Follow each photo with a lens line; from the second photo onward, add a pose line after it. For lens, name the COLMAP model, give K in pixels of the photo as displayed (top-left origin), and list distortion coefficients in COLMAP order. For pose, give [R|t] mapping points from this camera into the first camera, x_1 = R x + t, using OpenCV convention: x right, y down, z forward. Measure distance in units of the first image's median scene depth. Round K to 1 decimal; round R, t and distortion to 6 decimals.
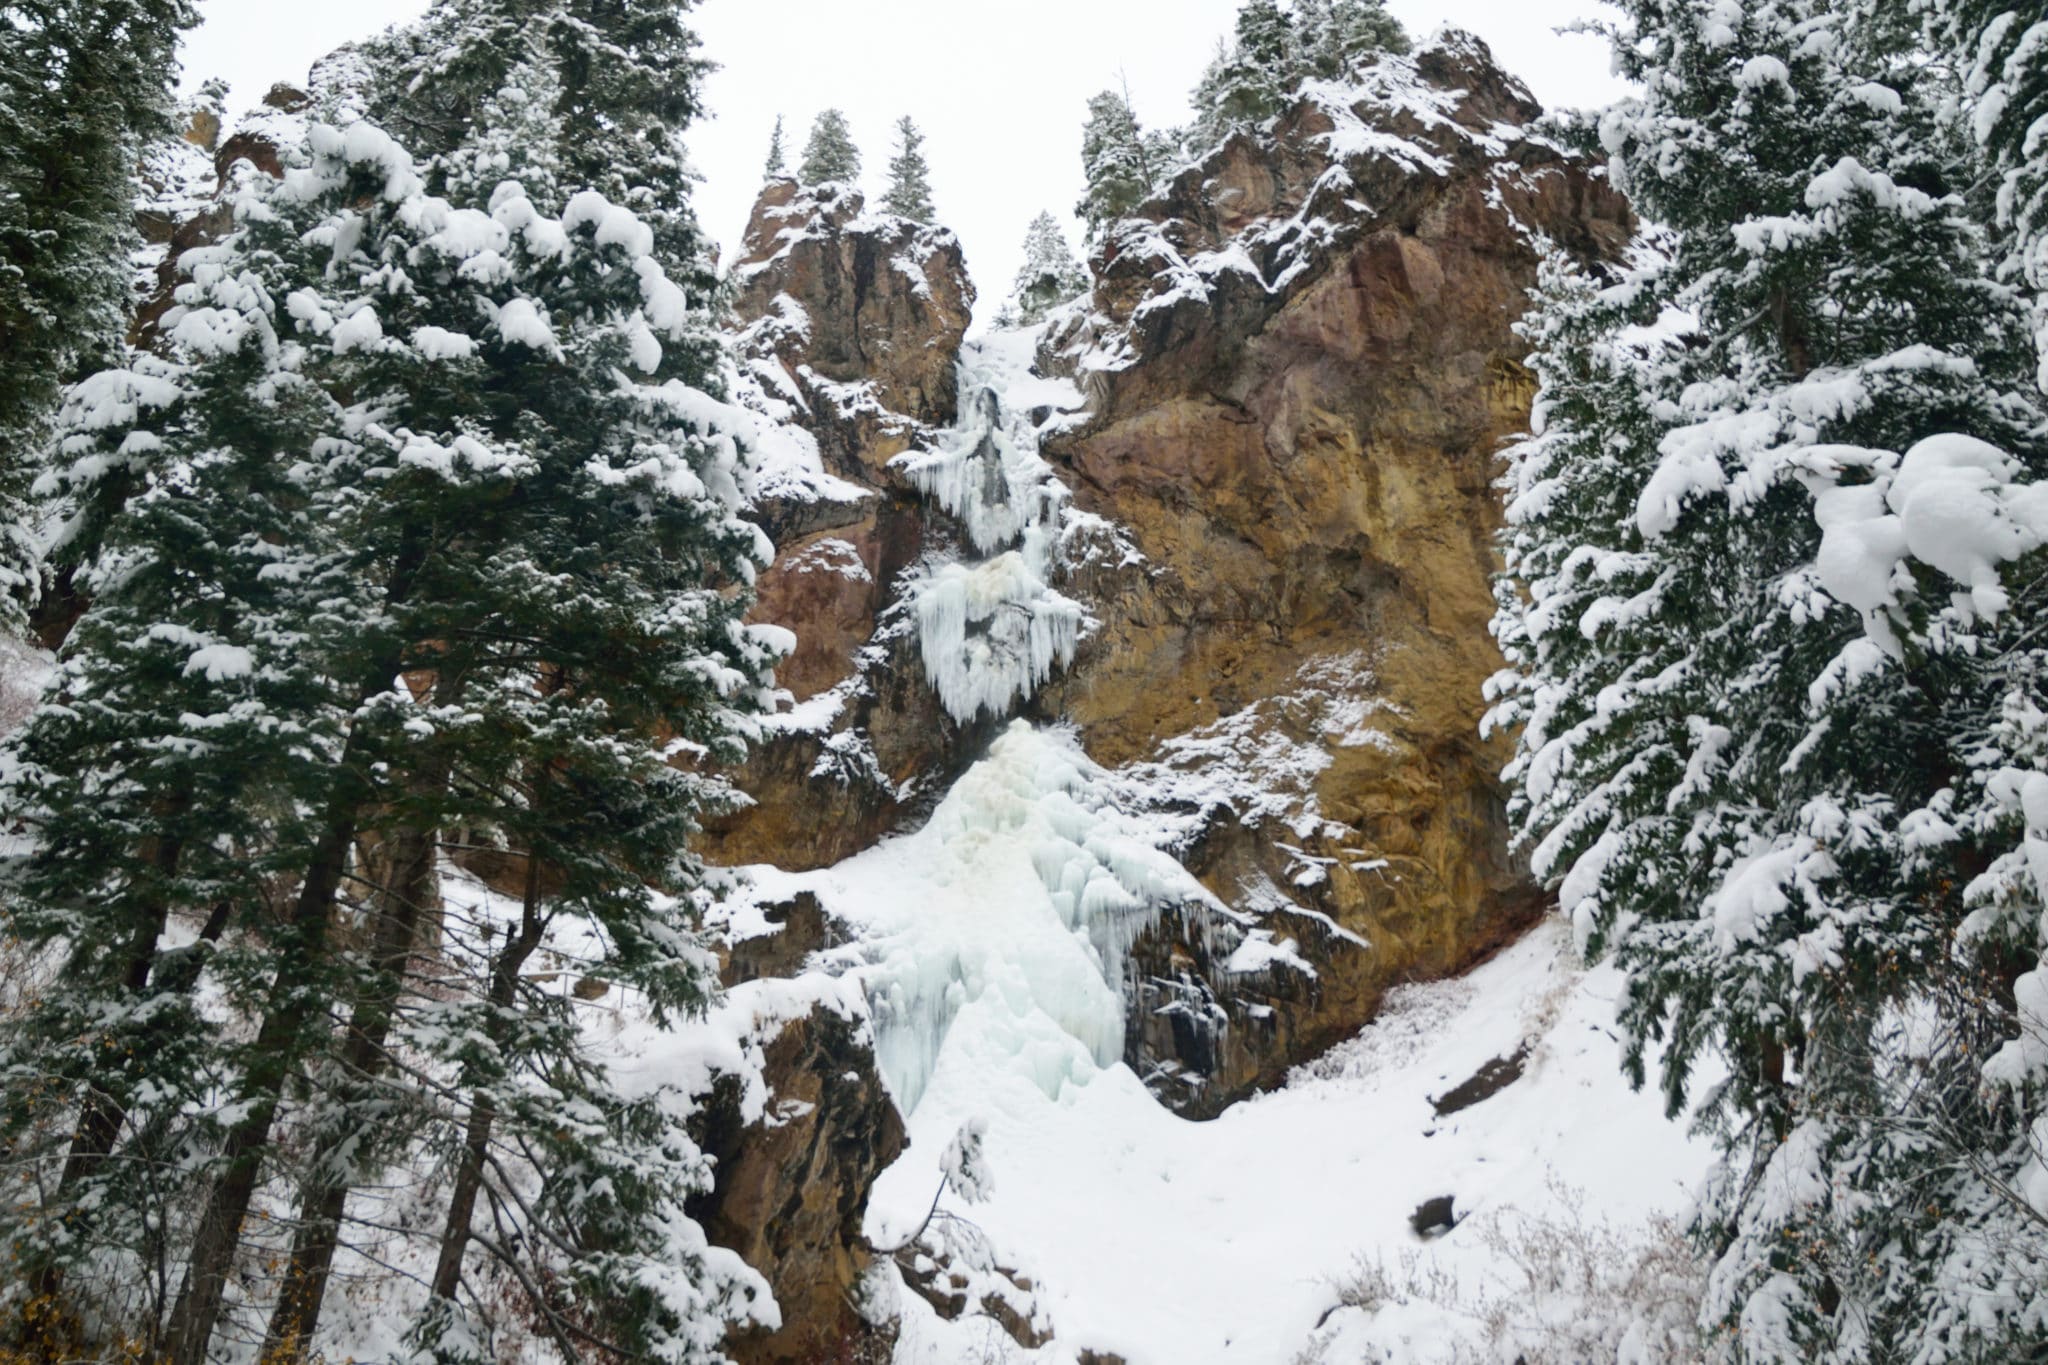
lens RADIAL K [[1936.7, 0, 1024.0], [0, 1936.7, 682.5], [0, 0, 1]] dist [-0.175328, 0.155197]
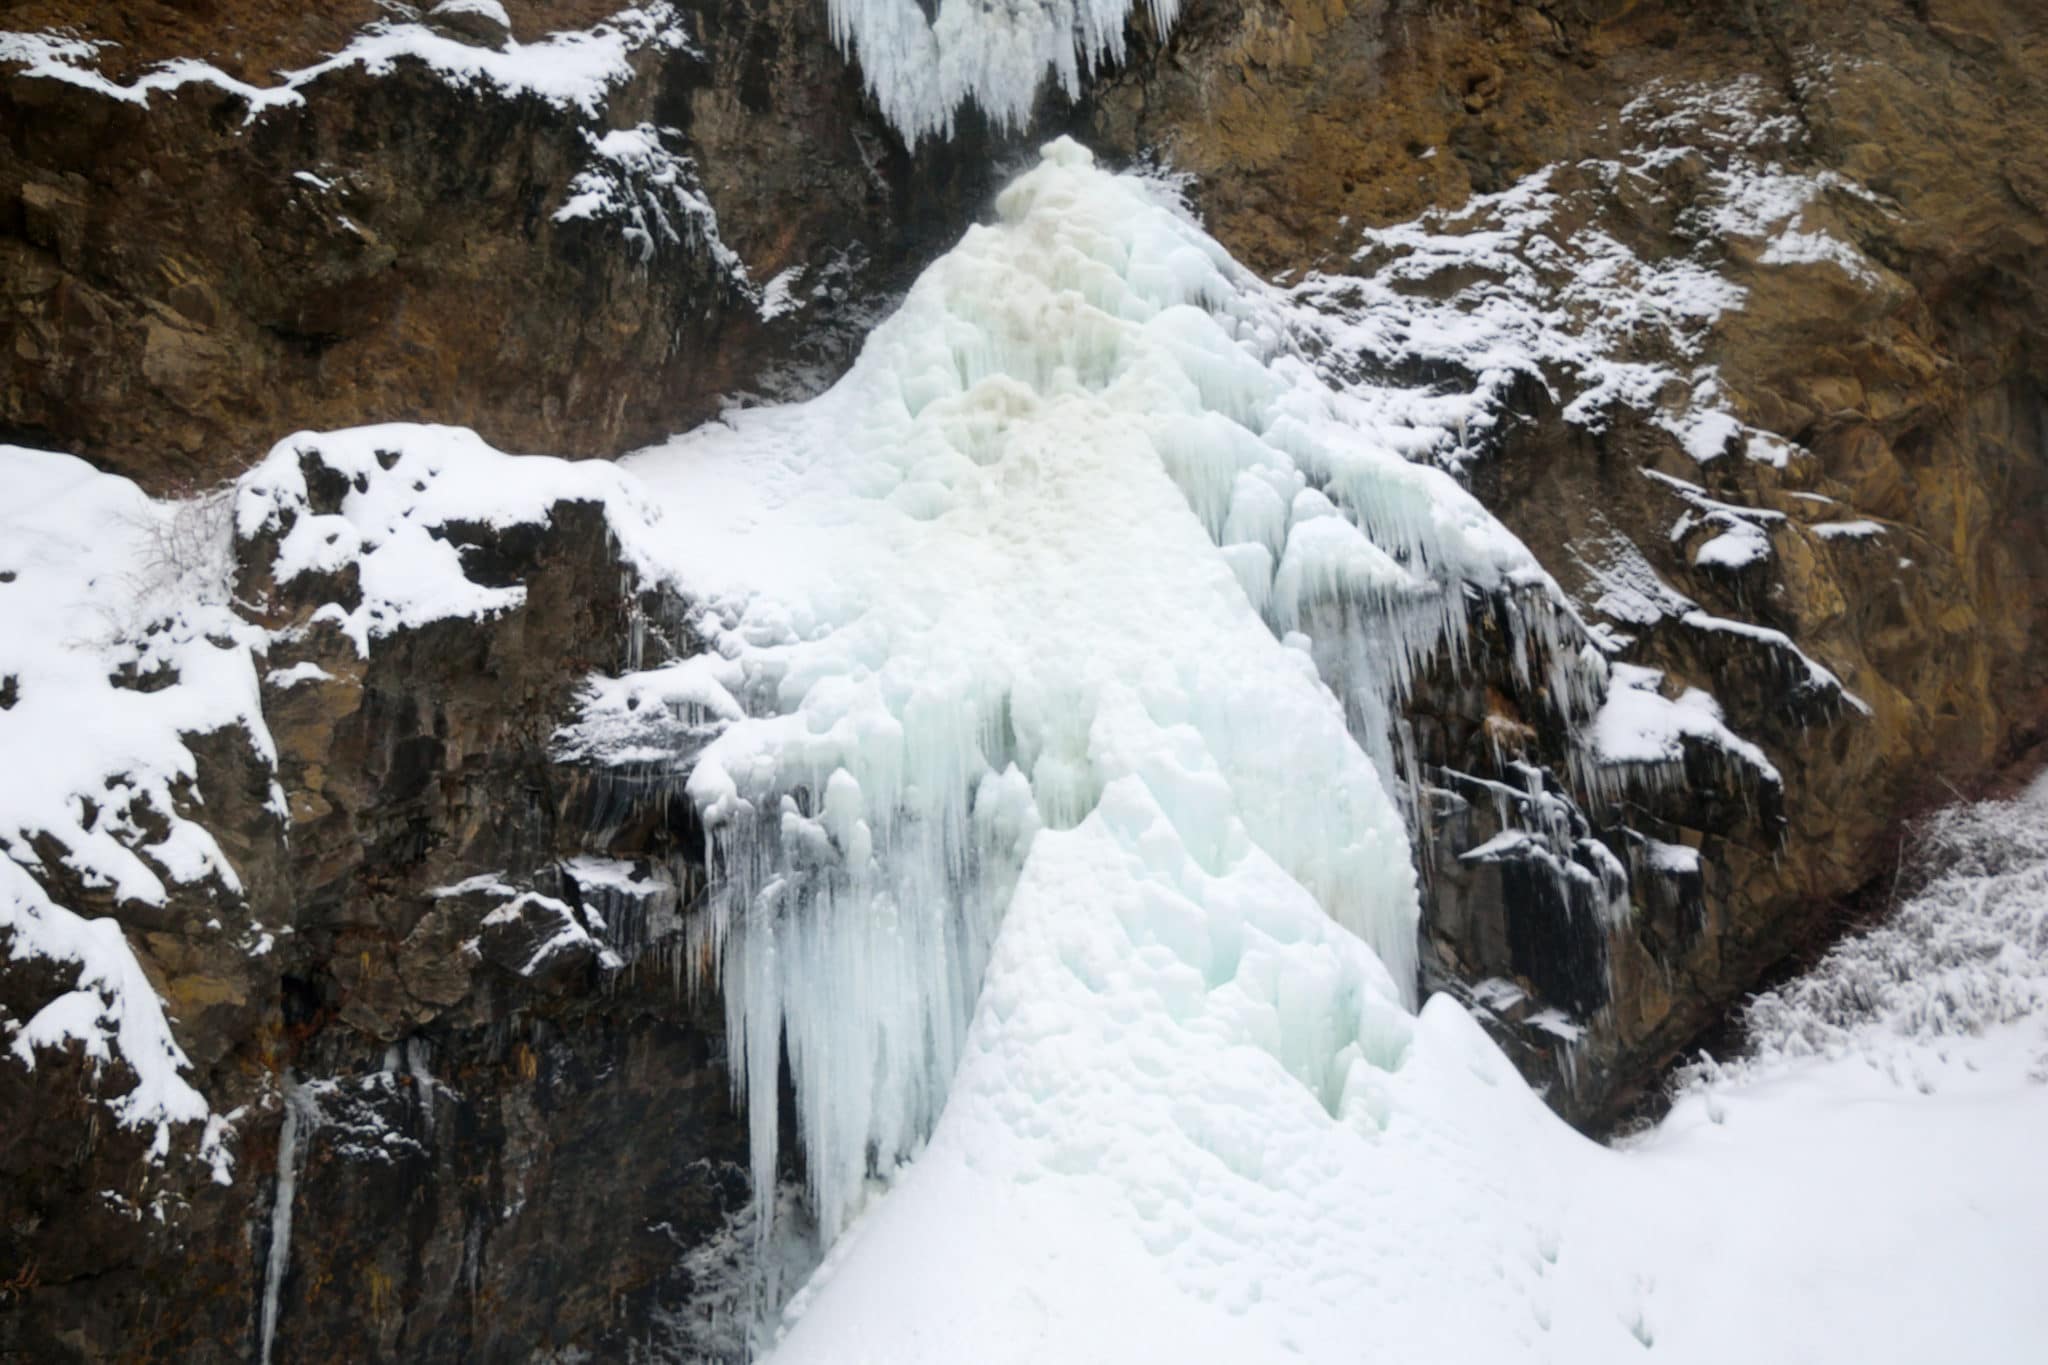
lens RADIAL K [[2130.5, 0, 1022.5], [0, 2130.5, 730.4], [0, 0, 1]] dist [-0.012112, 0.022922]
pose [[0.975966, 0.025712, 0.216400, -0.106185], [-0.053762, 0.990731, 0.124748, 0.087908], [-0.211187, -0.133384, 0.968302, 0.550471]]
